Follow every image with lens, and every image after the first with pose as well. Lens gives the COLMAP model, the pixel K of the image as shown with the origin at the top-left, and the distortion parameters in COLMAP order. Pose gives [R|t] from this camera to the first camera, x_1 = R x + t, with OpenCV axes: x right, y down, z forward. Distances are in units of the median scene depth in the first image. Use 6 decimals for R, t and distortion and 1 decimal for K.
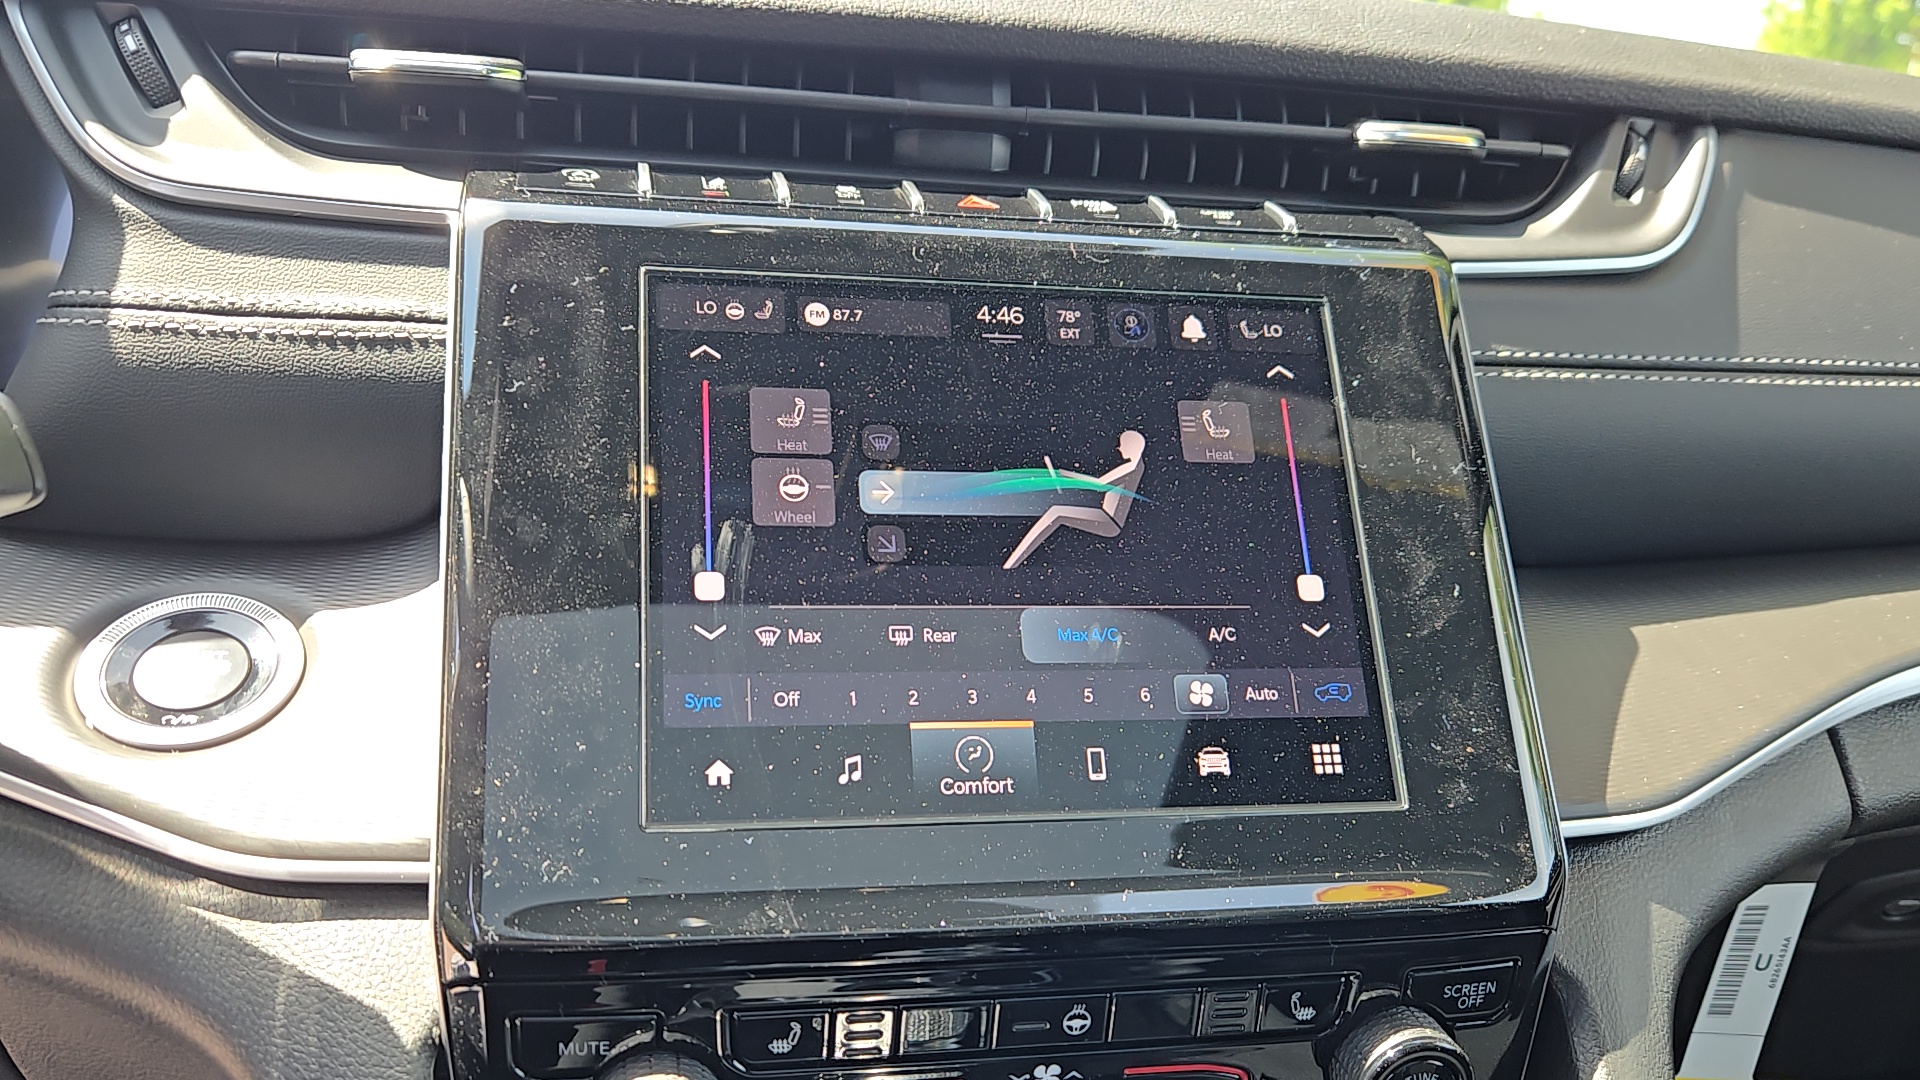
lens RADIAL K [[1573.1, 0, 929.8], [0, 1573.1, 545.6], [0, 0, 1]] dist [0.010795, -0.008802]
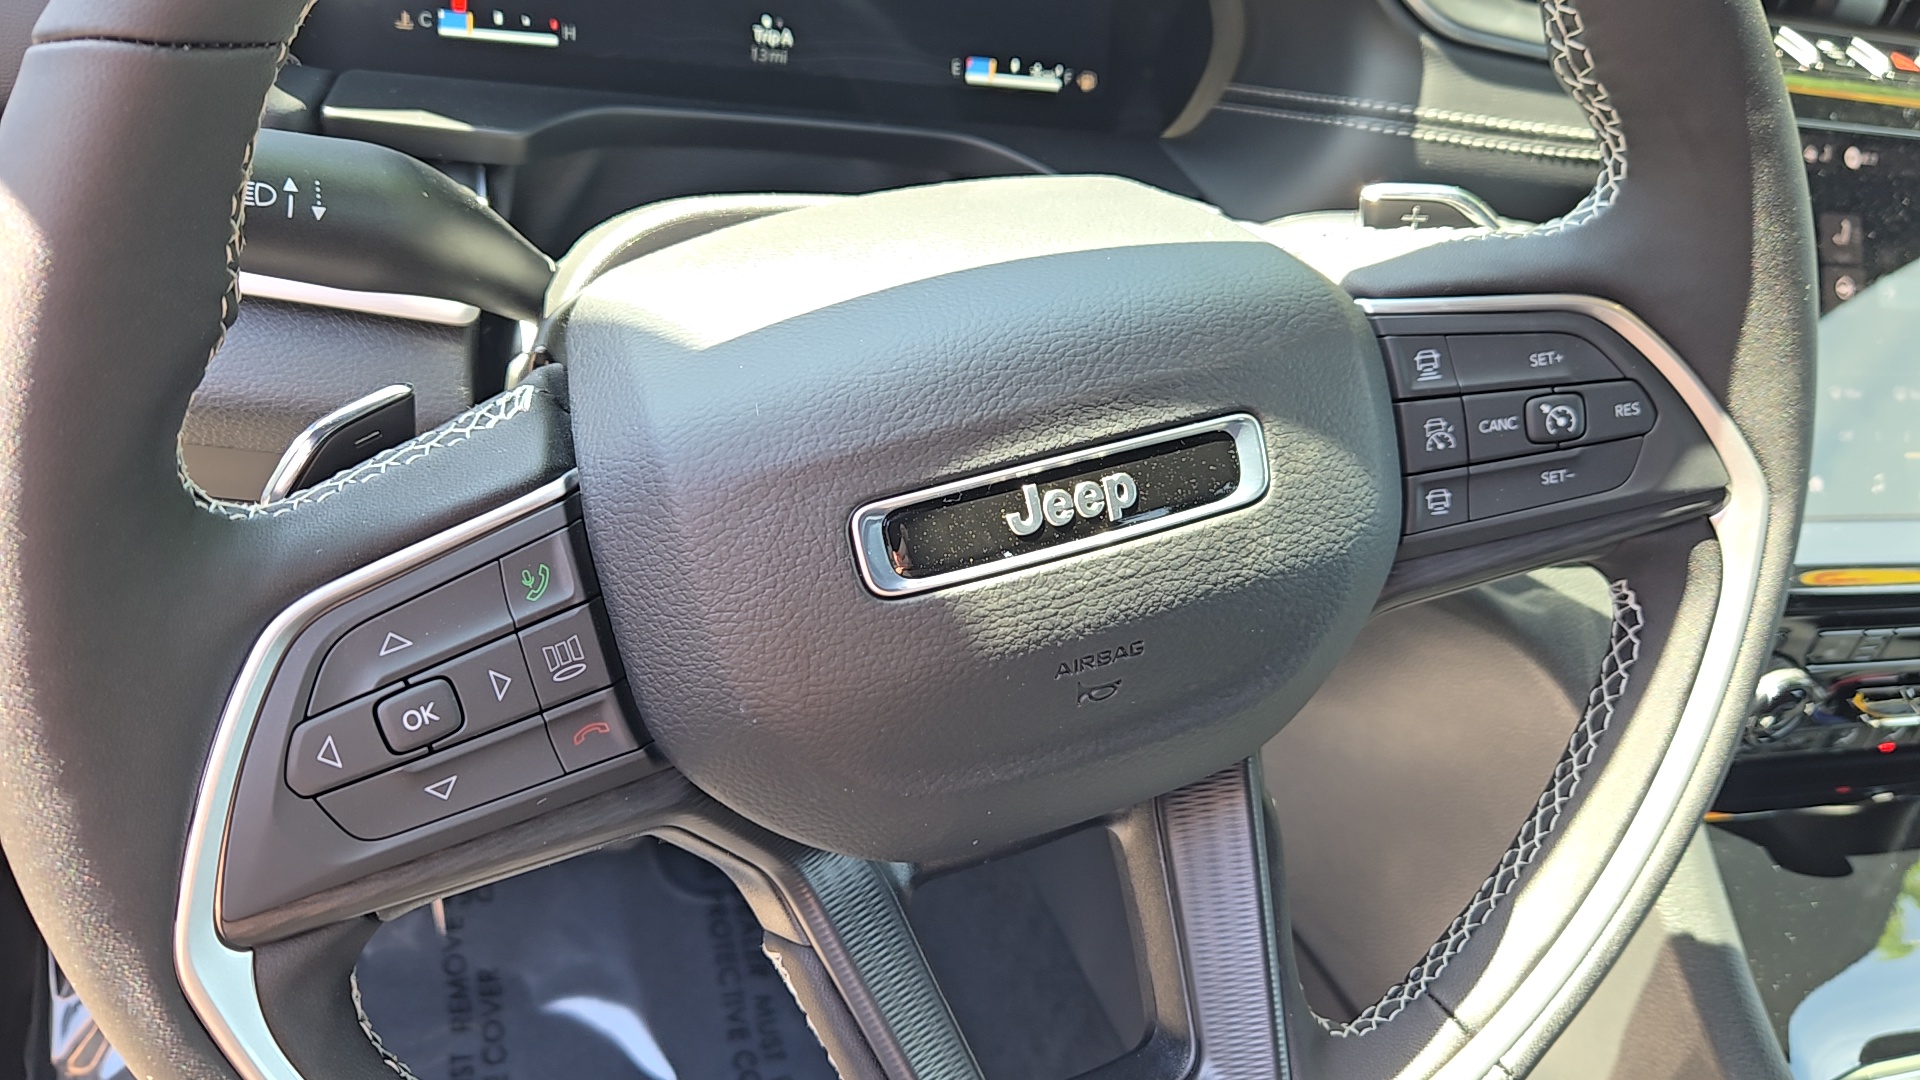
lens RADIAL K [[1573.1, 0, 948.7], [0, 1573.1, 530.4], [0, 0, 1]] dist [0.010795, -0.008802]
pose [[0.983751, 0.028318, 0.177292, -1.103784], [-0.071562, 0.967497, 0.242546, -0.109380], [-0.164661, -0.251292, 0.953802, -0.293482]]
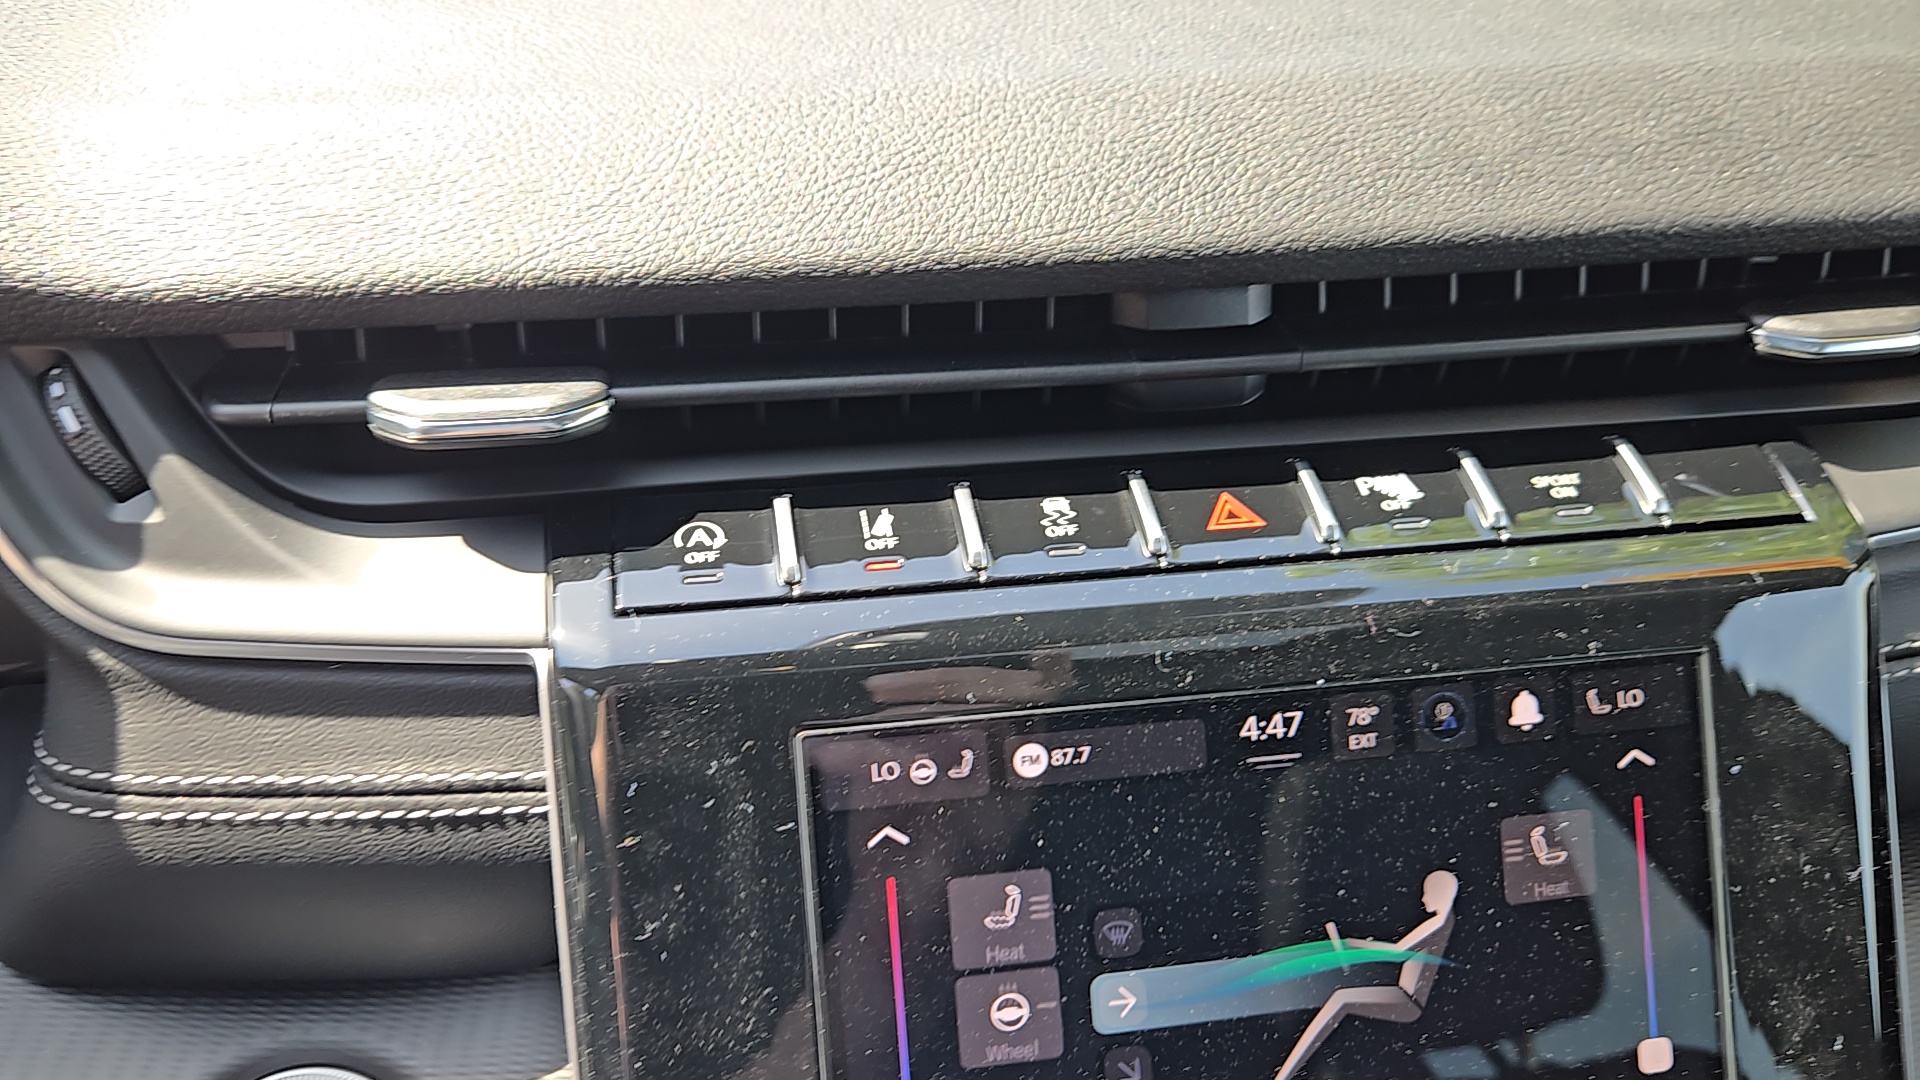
lens RADIAL K [[1573.1, 0, 937.2], [0, 1573.1, 407.9], [0, 0, 1]] dist [0.010795, -0.008802]
pose [[0.998774, -0.009912, -0.048497, -0.078190], [0.025491, 0.942837, 0.332278, -0.556573], [0.042431, -0.333107, 0.941934, 0.346183]]
